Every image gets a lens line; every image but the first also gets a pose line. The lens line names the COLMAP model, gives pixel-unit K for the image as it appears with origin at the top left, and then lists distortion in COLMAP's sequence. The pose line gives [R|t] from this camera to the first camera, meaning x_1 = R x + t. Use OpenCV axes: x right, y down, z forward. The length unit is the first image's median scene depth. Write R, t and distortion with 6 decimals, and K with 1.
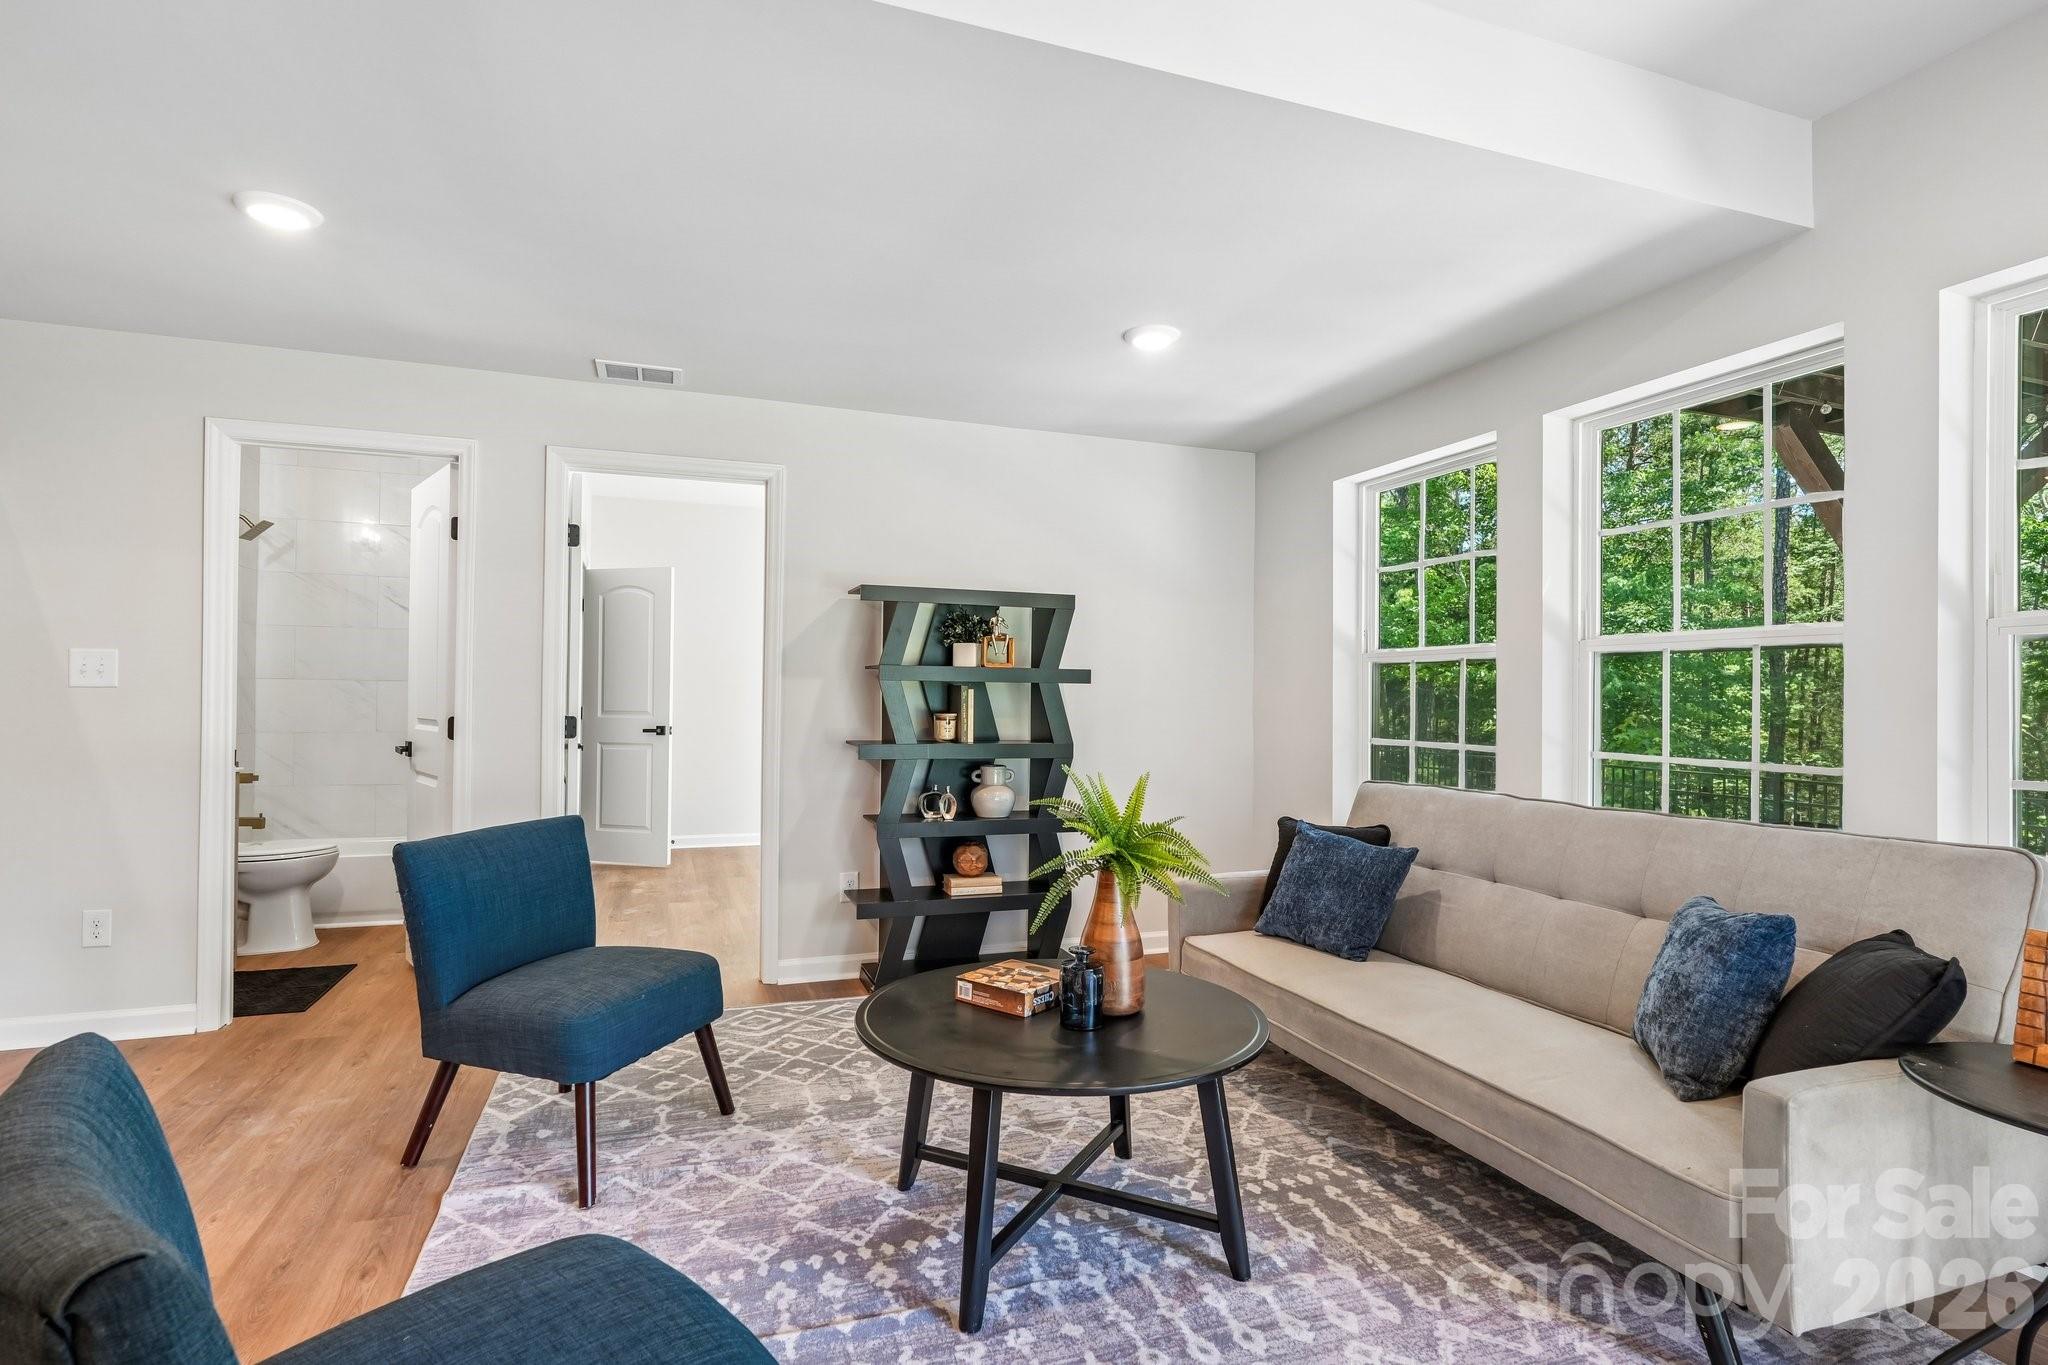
lens RADIAL K [[1029.3, 0, 1022.5], [0, 1029.3, 687.7], [0, 0, 1]] dist [0.002565, 0.001005]
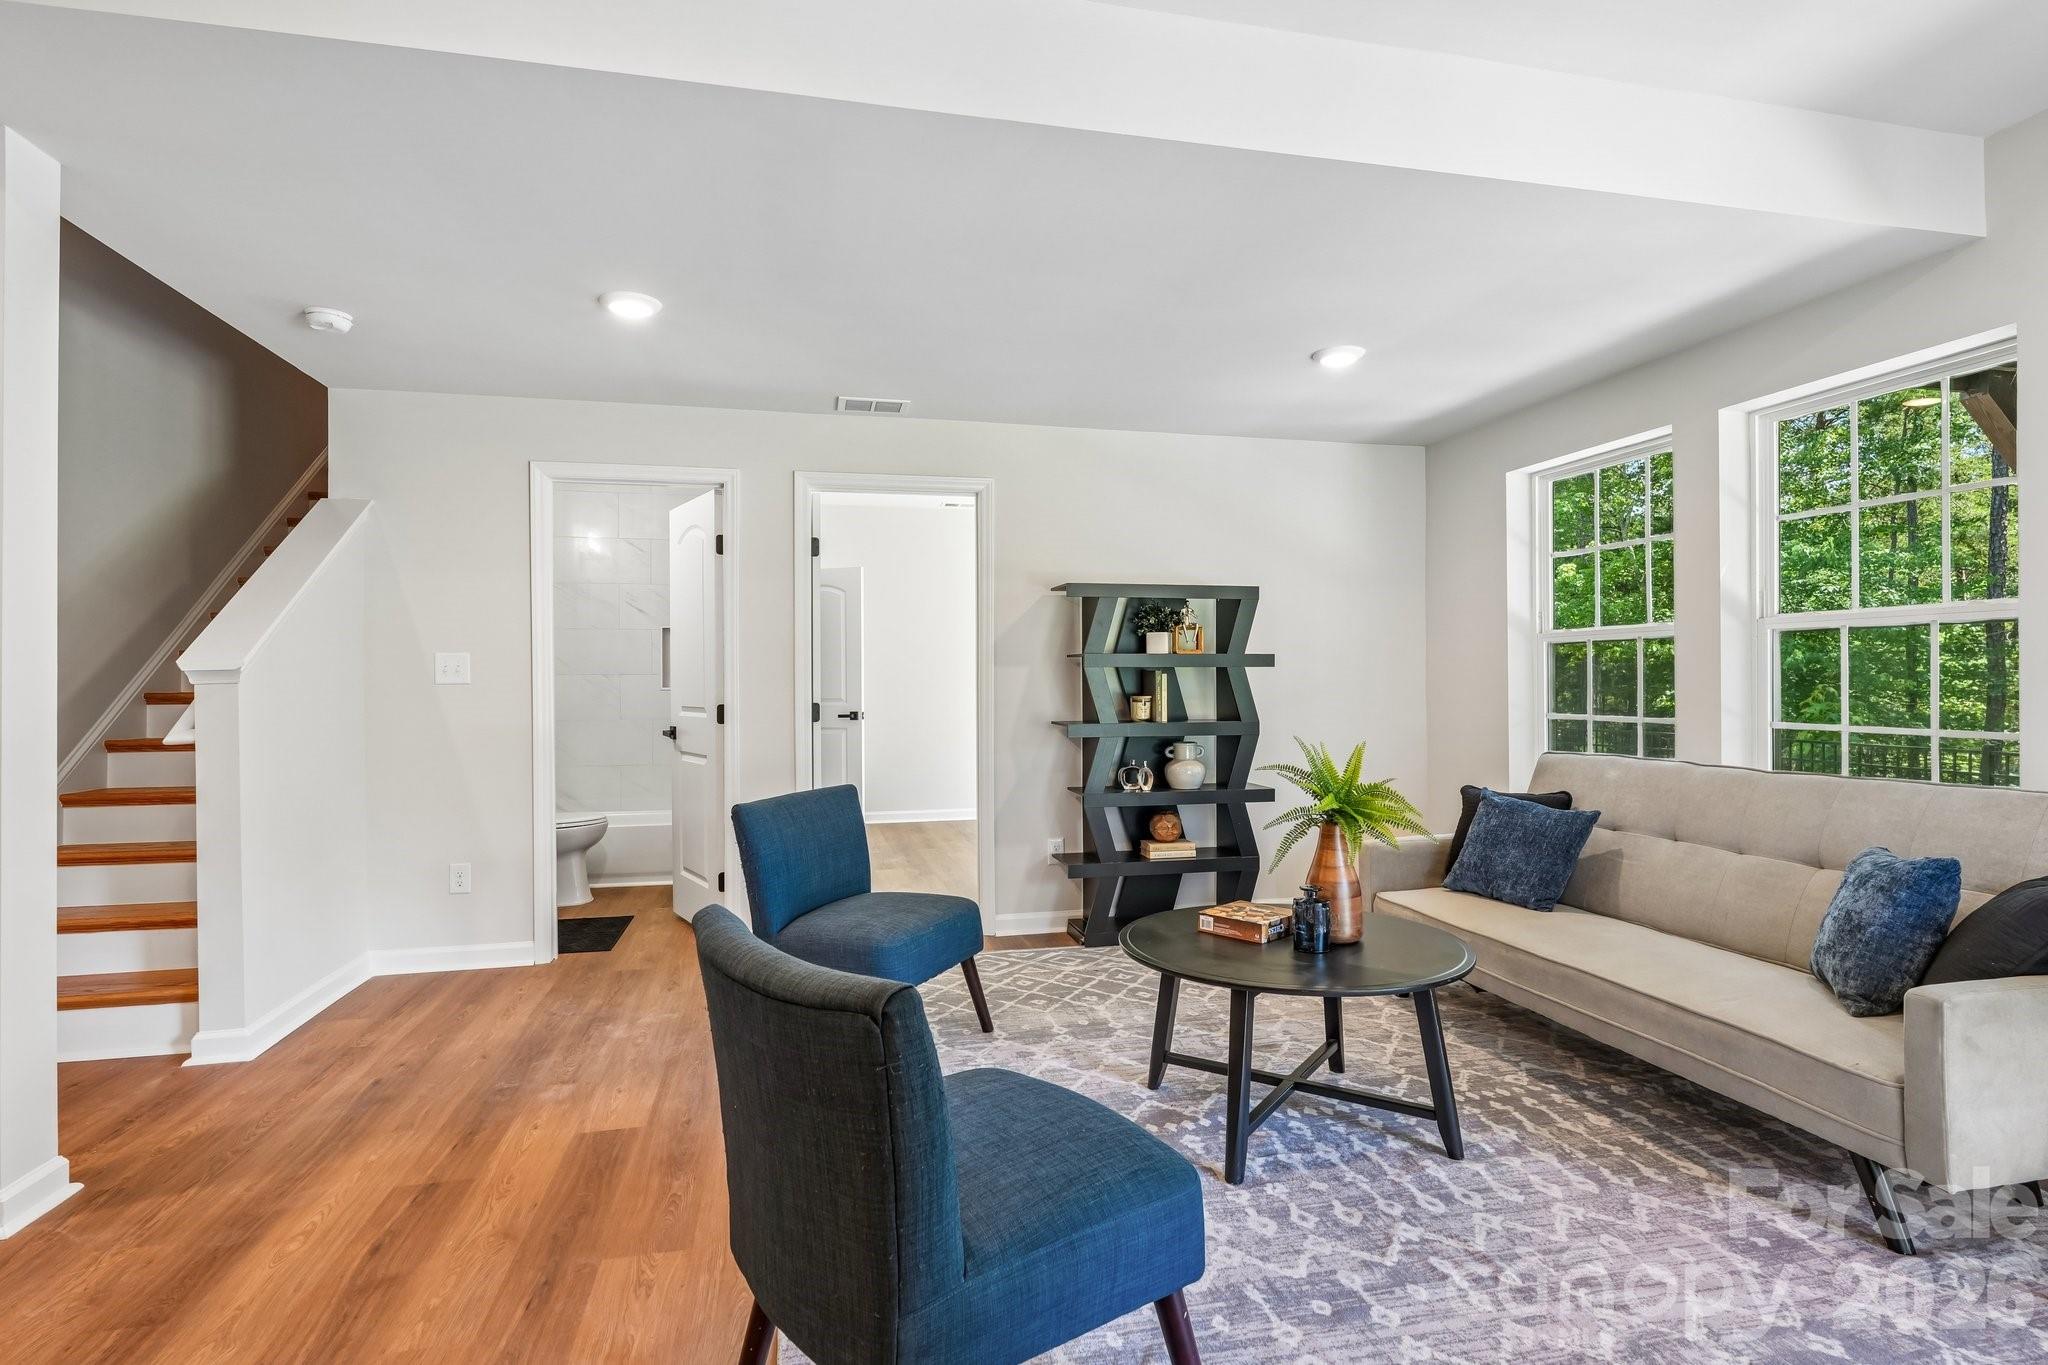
lens RADIAL K [[1029.3, 0, 1015.8], [0, 1029.3, 682.4], [0, 0, 1]] dist [0.002565, 0.001005]
pose [[0.991036, -0.015983, -0.132636, -0.093217], [0.017322, 0.999810, 0.008944, -0.002916], [0.132468, -0.011161, 0.991124, -0.186400]]
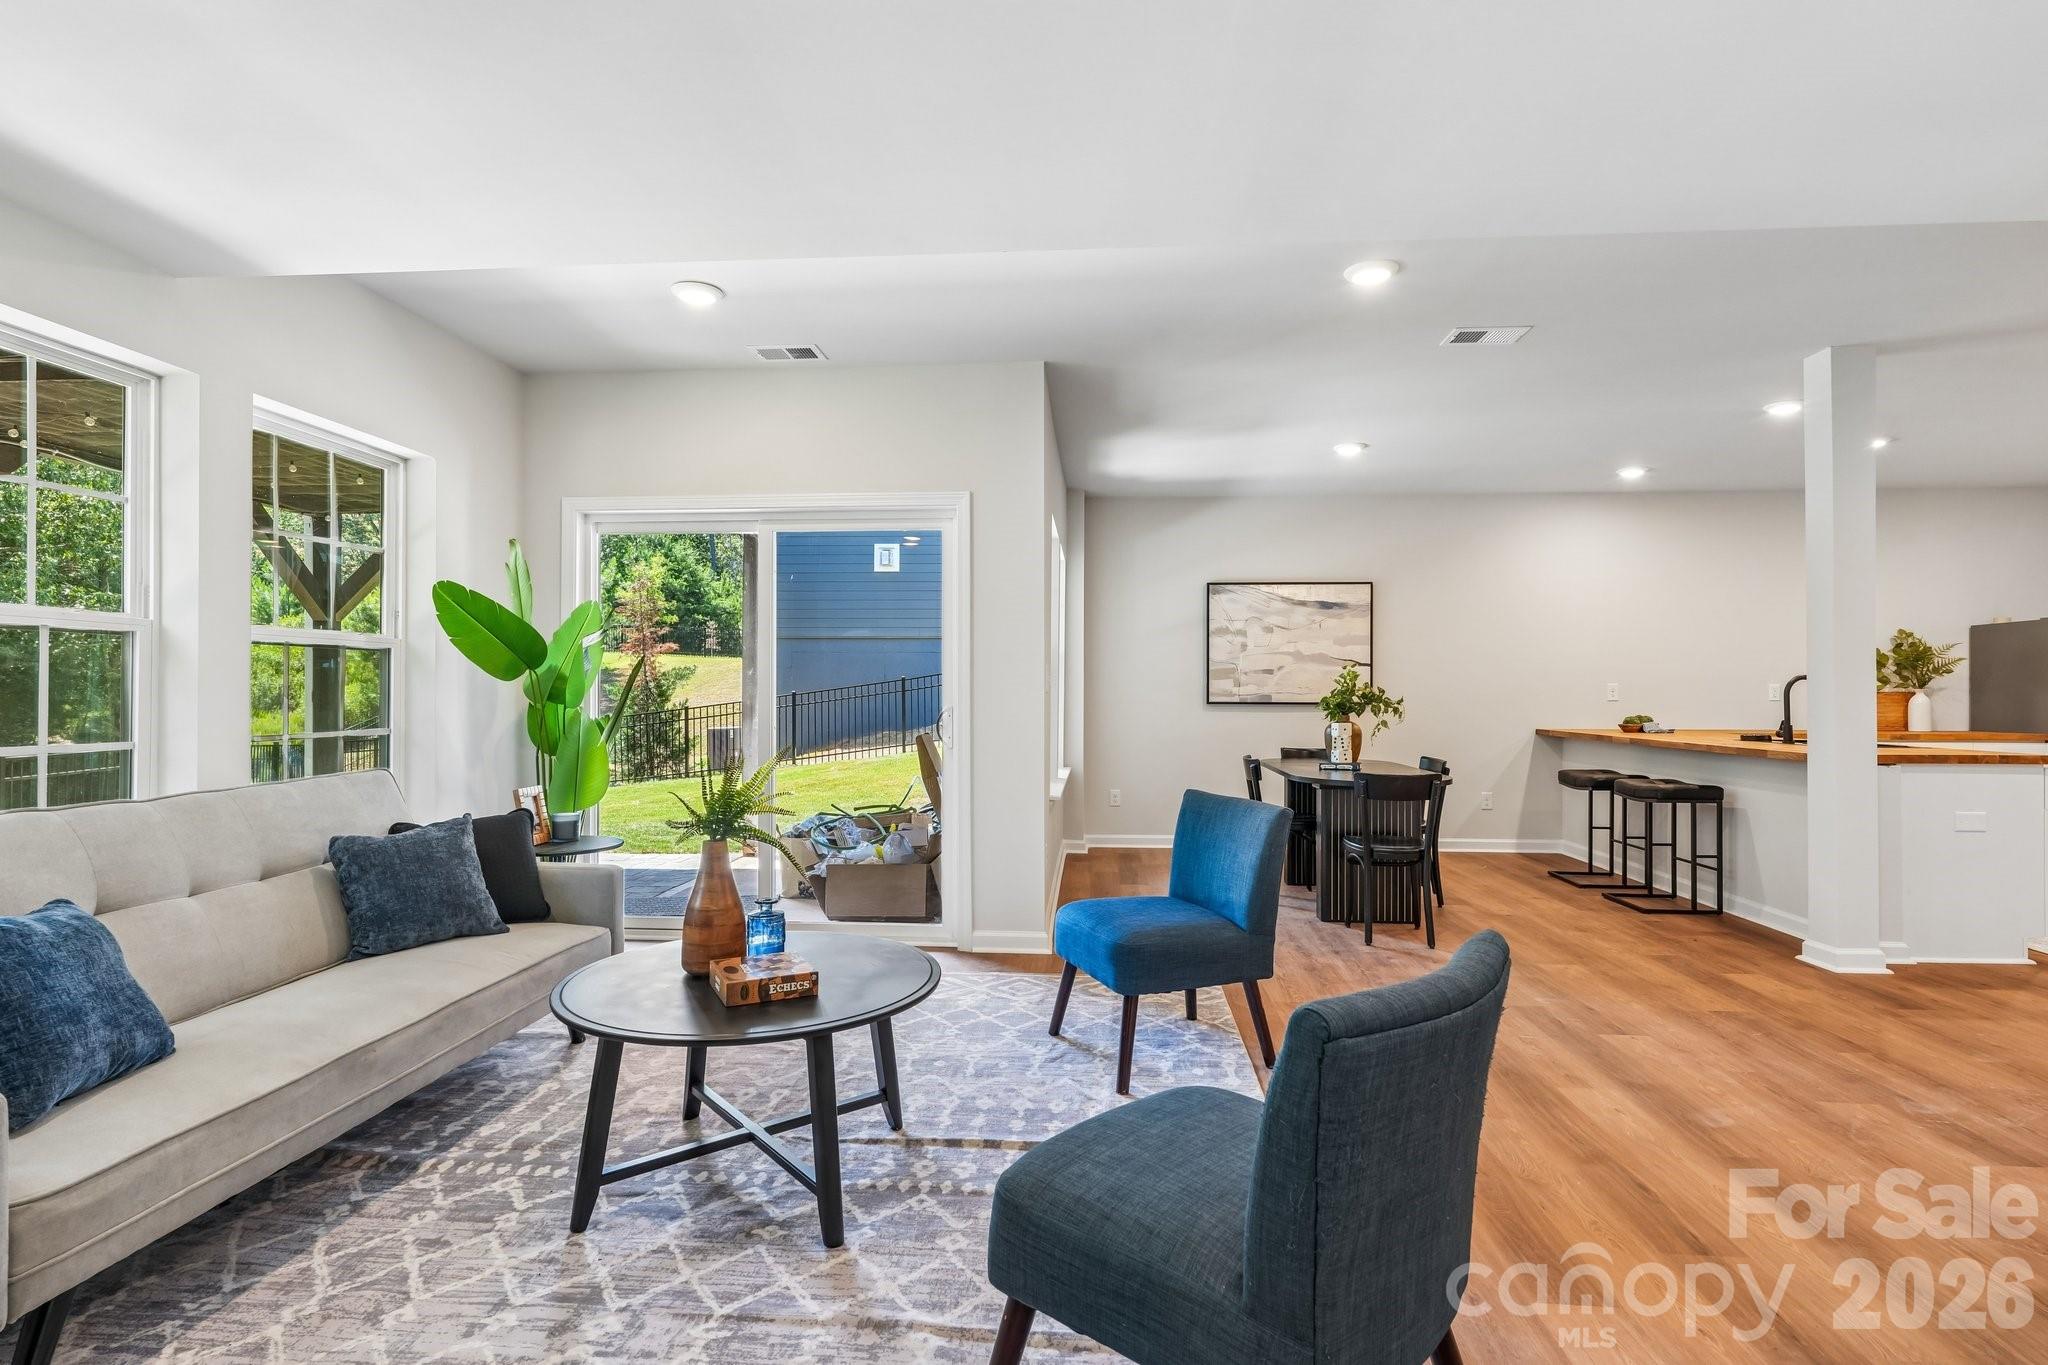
lens RADIAL K [[1029.3, 0, 1021.5], [0, 1029.3, 686.8], [0, 0, 1]] dist [0.002565, 0.001005]
pose [[-0.914663, -0.011591, 0.404051, -0.423760], [-0.017533, 0.999786, -0.011009, 0.009398], [-0.403837, -0.017154, -0.914670, 1.212910]]
